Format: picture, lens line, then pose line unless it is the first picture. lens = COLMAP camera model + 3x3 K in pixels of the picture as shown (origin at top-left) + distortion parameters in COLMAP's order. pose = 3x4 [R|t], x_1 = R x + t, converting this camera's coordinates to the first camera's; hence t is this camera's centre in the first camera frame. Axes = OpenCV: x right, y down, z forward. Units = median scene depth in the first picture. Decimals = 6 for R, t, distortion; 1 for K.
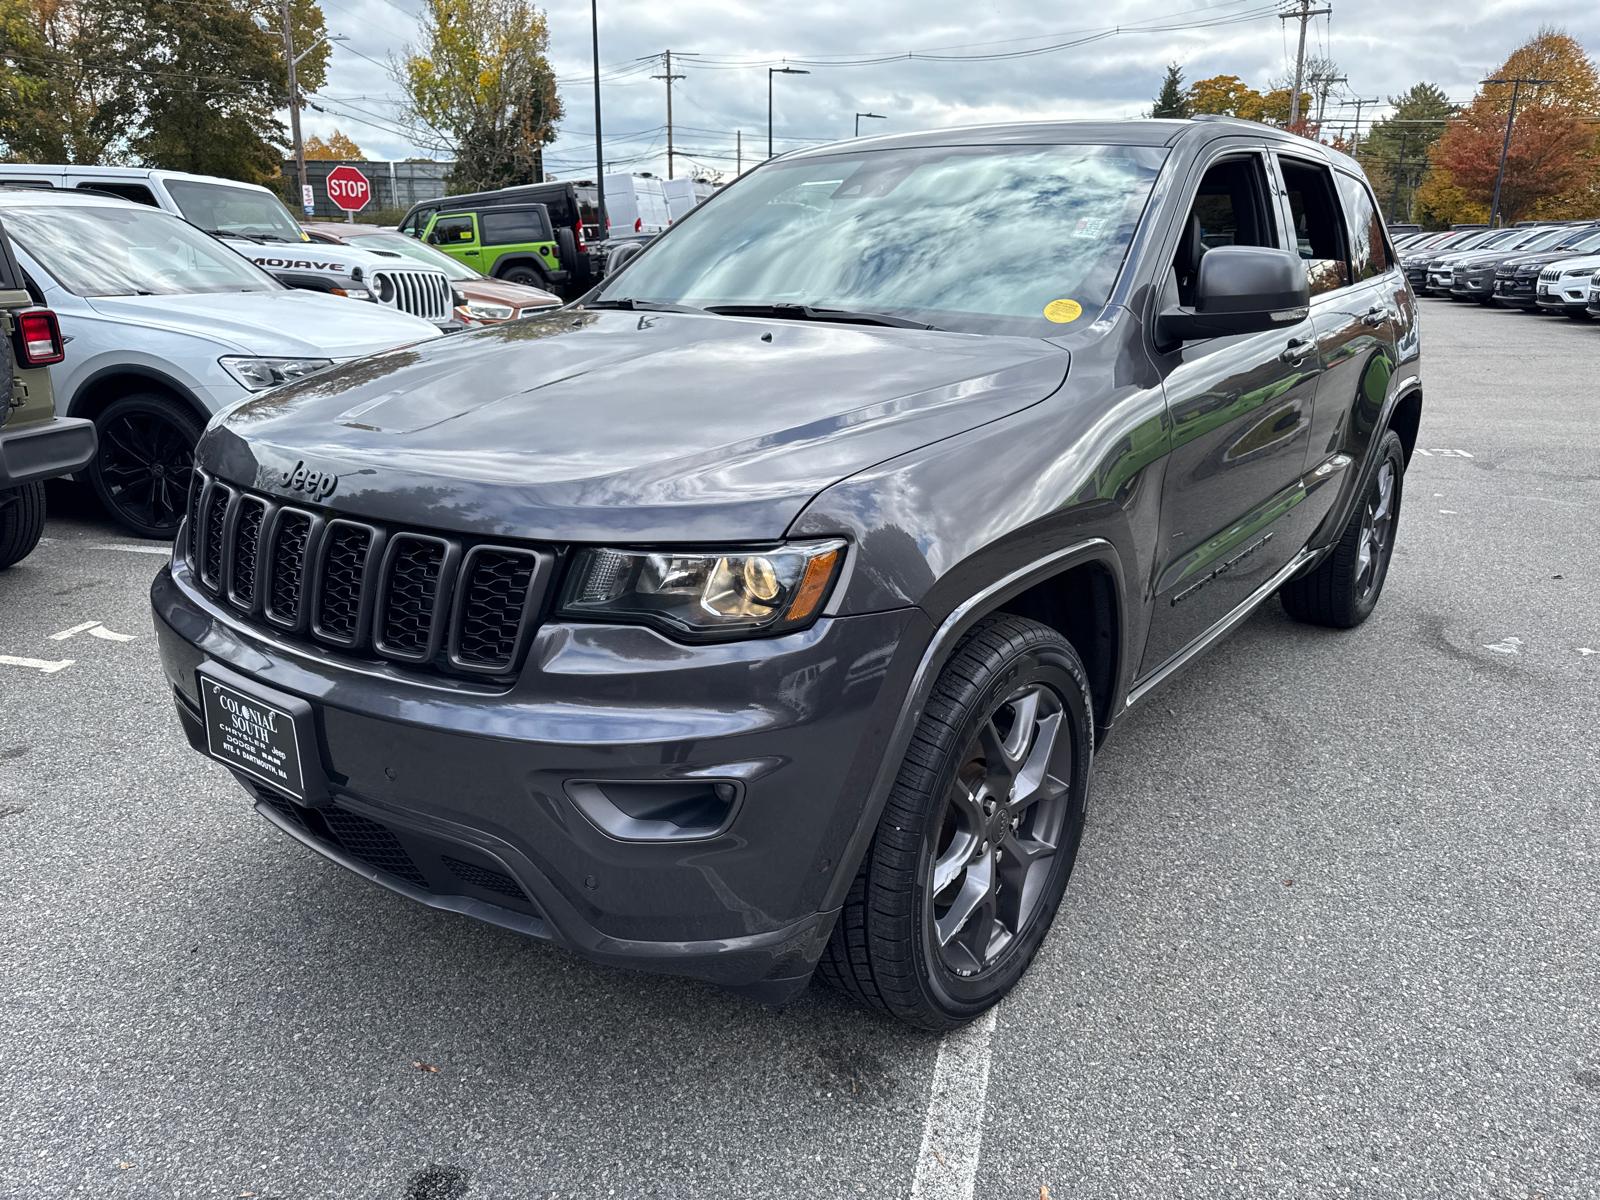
lens RADIAL K [[1139.6, 0, 813.4], [0, 1139.6, 604.5], [0, 0, 1]] dist [0.020603, -0.022551]
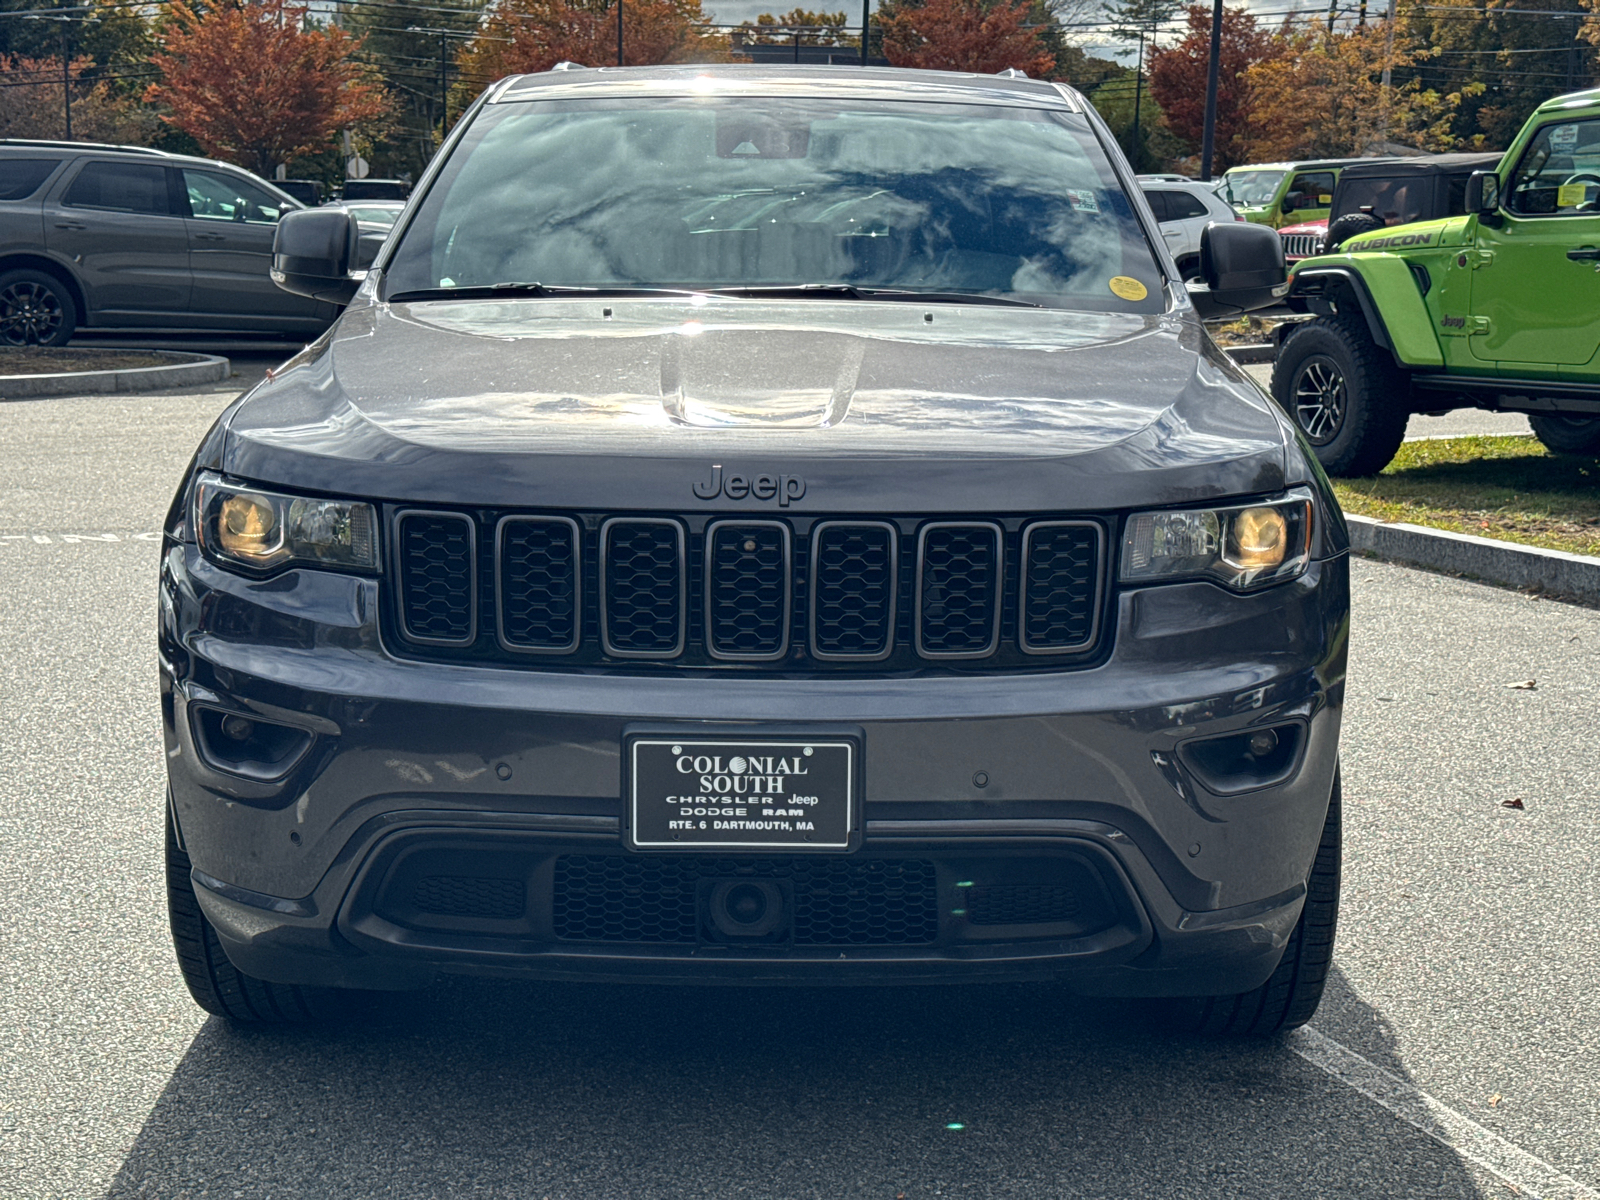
lens RADIAL K [[2258.5, 0, 800.9], [0, 2258.5, 614.4], [0, 0, 1]] dist [0.093789, 0.000000]
pose [[0.802550, -0.097171, 0.588619, -1.284181], [0.171425, 0.982598, -0.071519, 0.101727], [-0.571426, 0.158301, 0.805241, -0.327966]]
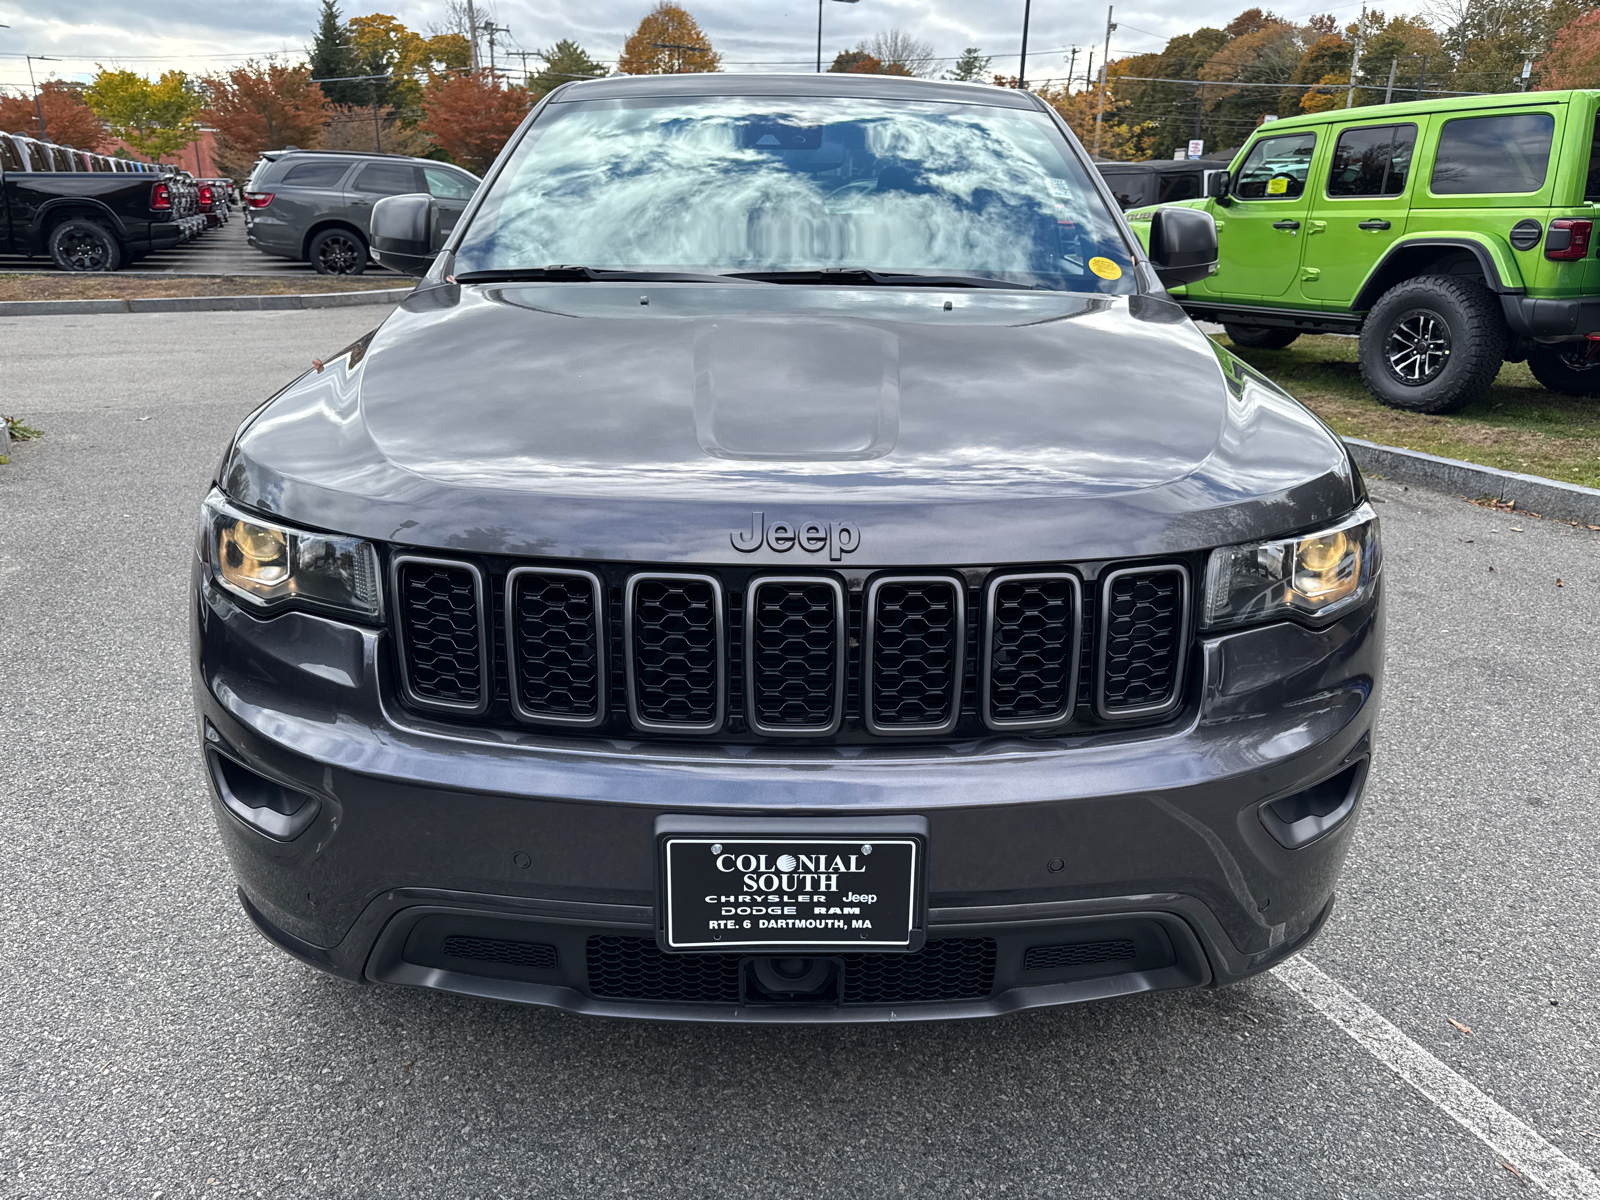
lens RADIAL K [[1139.6, 0, 805.9], [0, 1139.6, 600.3], [0, 0, 1]] dist [0.020603, -0.022551]
pose [[0.789025, -0.198955, 0.581255, -0.795573], [0.175470, 0.979681, 0.097138, -0.125529], [-0.588770, 0.025348, 0.807903, 0.366145]]
